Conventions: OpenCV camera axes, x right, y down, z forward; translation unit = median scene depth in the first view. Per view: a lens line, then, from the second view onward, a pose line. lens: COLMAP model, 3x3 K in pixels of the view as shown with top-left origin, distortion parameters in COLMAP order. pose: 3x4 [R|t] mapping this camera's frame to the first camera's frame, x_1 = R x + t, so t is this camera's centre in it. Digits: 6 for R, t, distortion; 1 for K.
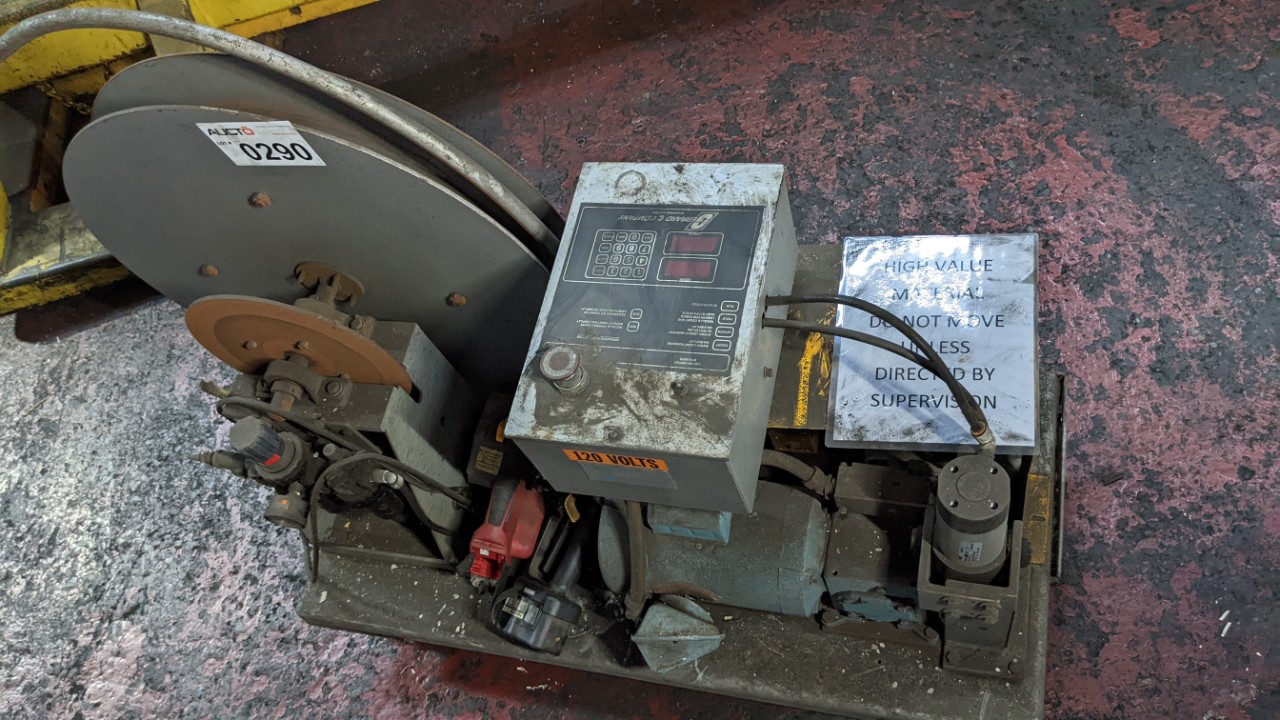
lens RADIAL K [[1028.2, 0, 632.3], [0, 1028.2, 365.1], [0, 0, 1]] dist [0.074787, -0.151936]
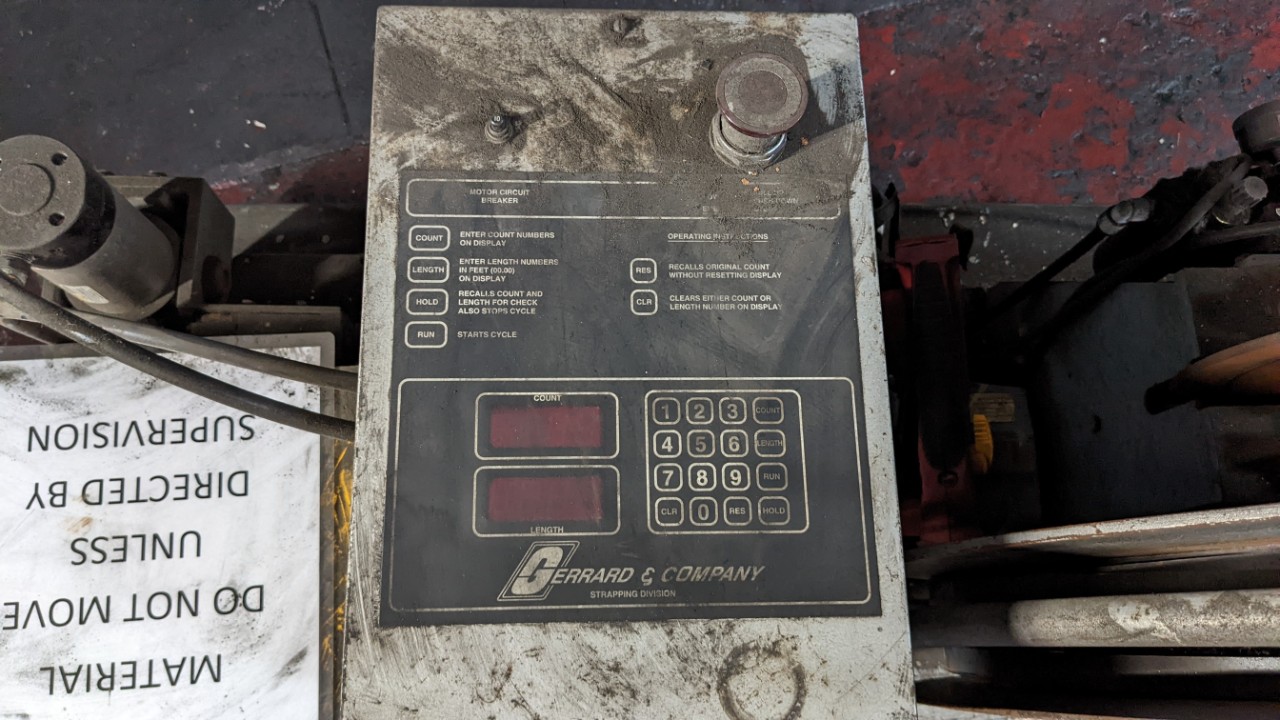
lens RADIAL K [[1028.2, 0, 632.3], [0, 1028.2, 365.1], [0, 0, 1]] dist [0.074787, -0.151936]
pose [[-0.951902, 0.276064, 0.132931, -0.040995], [-0.116591, -0.727561, 0.676063, -0.355913], [0.283352, 0.628047, 0.724754, 0.684119]]
